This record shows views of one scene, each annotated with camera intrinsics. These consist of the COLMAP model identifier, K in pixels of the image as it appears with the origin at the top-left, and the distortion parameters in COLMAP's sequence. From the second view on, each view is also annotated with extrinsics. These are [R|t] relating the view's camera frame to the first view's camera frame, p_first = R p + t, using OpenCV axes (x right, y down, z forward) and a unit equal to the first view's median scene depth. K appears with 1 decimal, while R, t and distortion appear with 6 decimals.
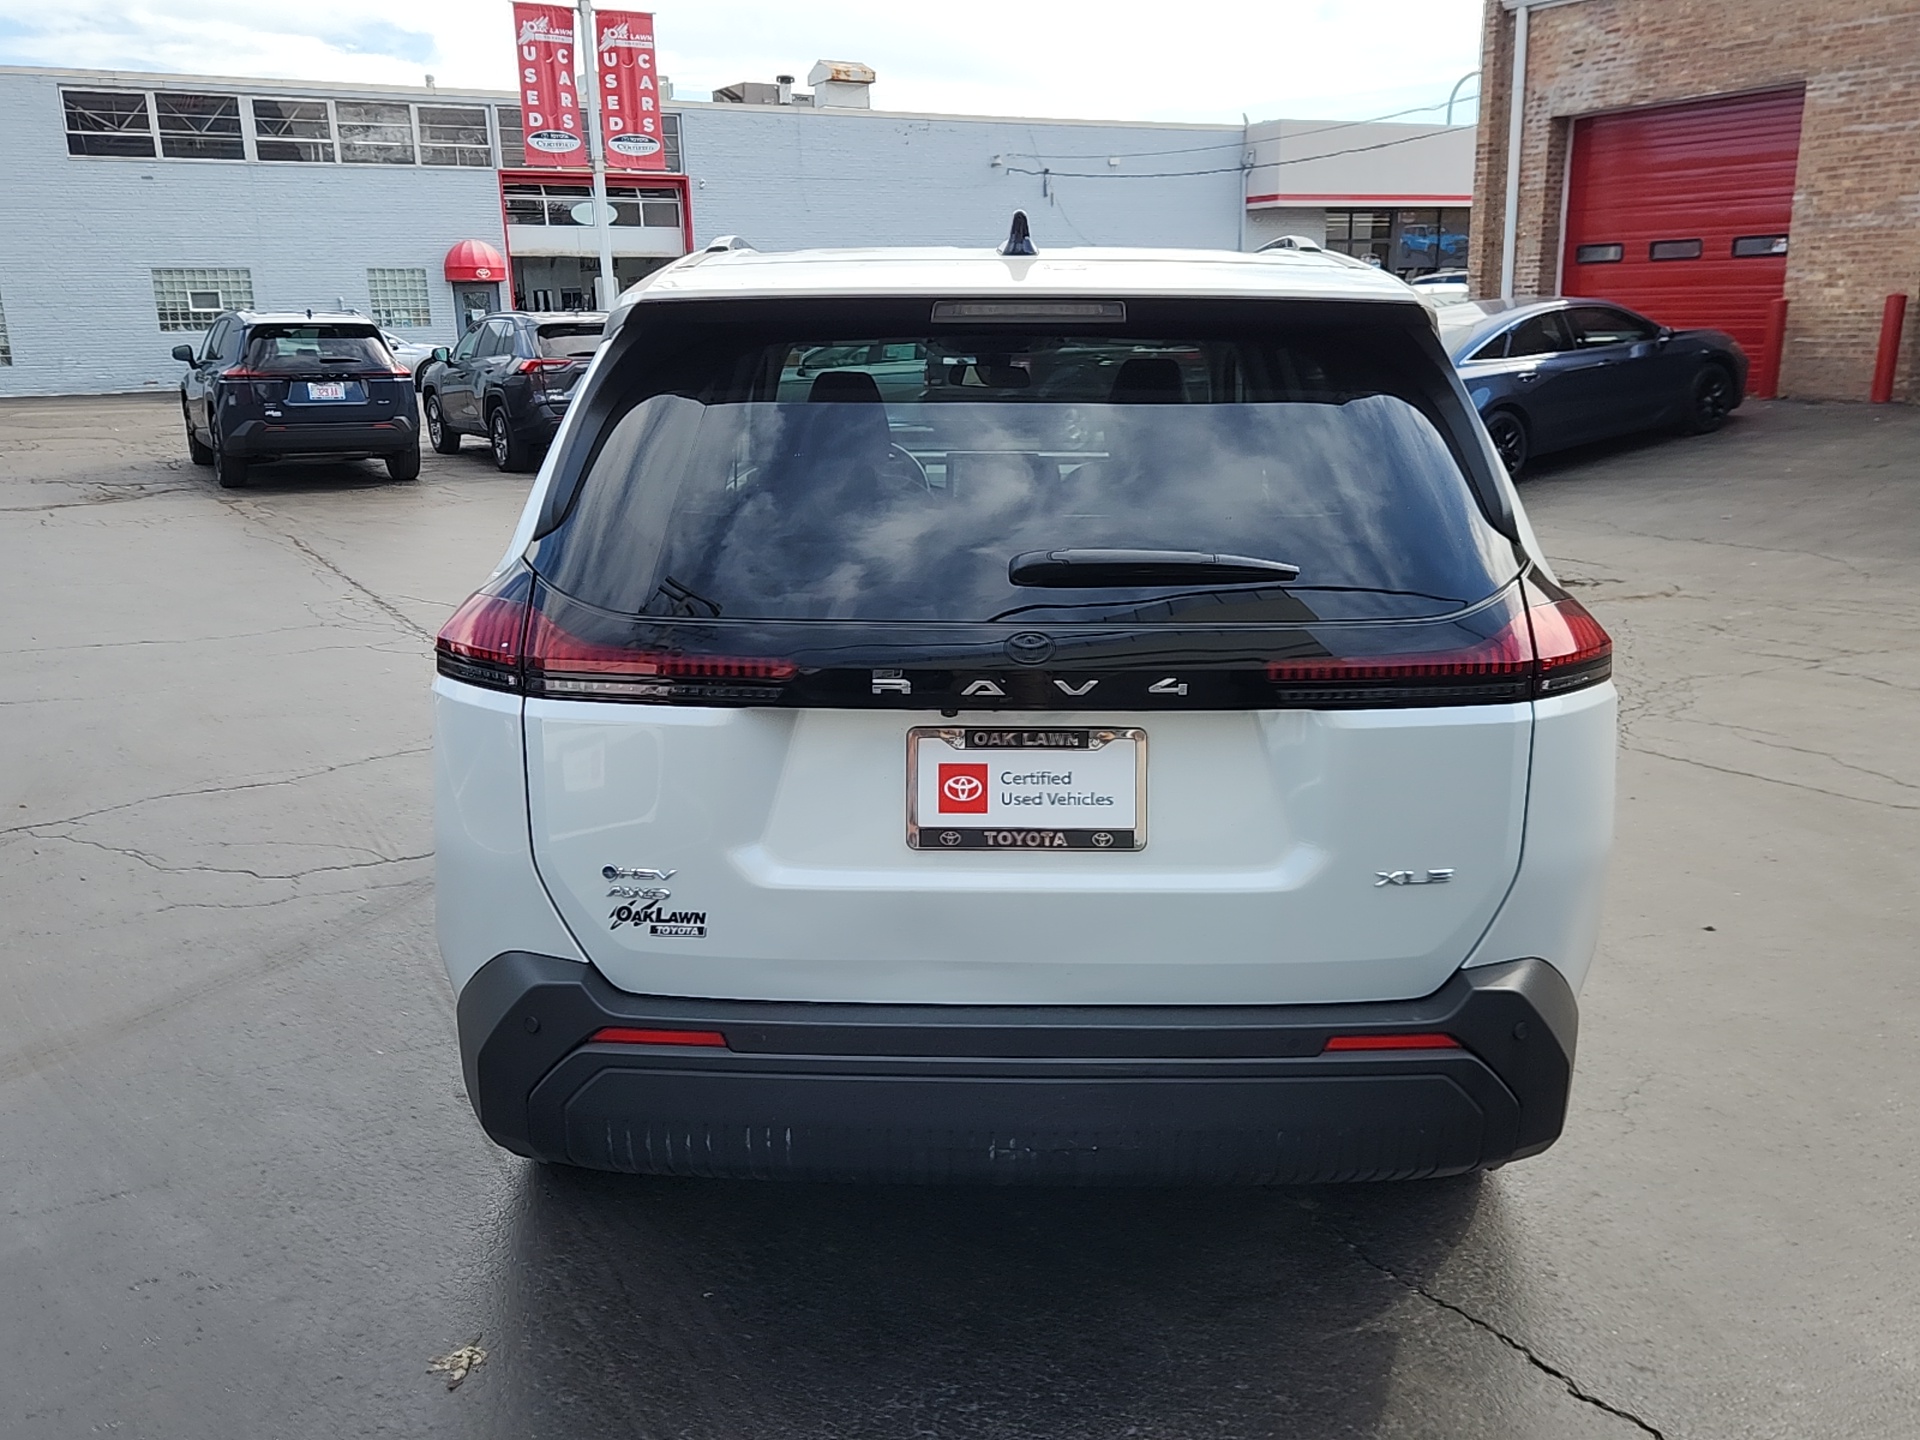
lens RADIAL K [[1585.9, 0, 960.4], [0, 1585.9, 751.7], [0, 0, 1]] dist [0.062660, -0.032893]
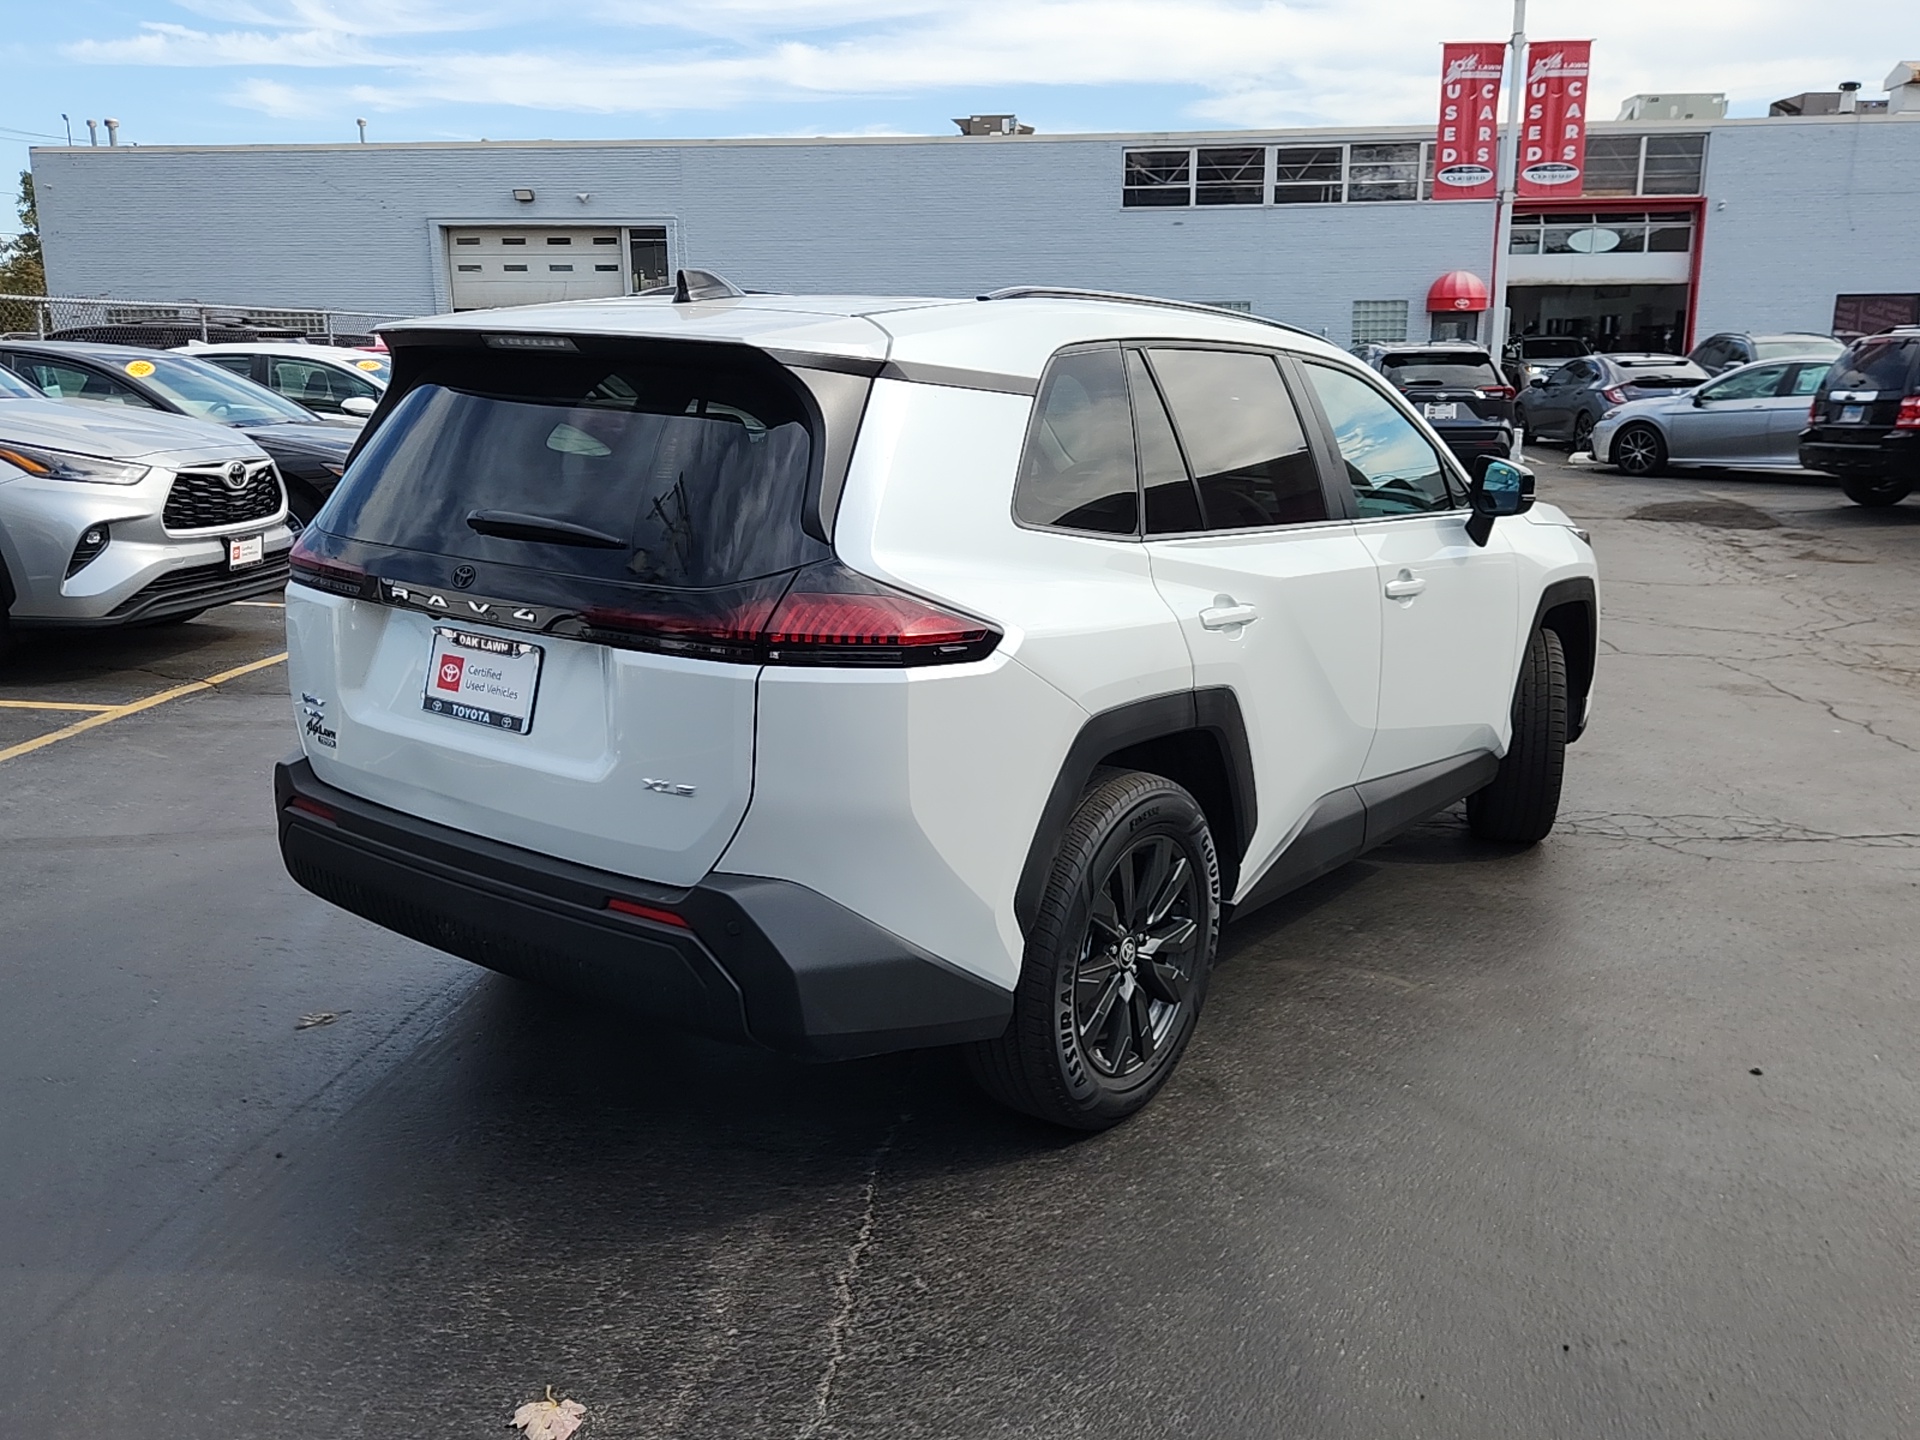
lens RADIAL K [[1628.8, 0, 971.6], [0, 1628.8, 730.8], [0, 0, 1]] dist [0.051829, -0.055055]
pose [[0.809679, 0.149929, -0.567398, 0.130639], [-0.169326, 0.985382, 0.018748, -0.003497], [0.561915, 0.080896, 0.823230, 0.004902]]
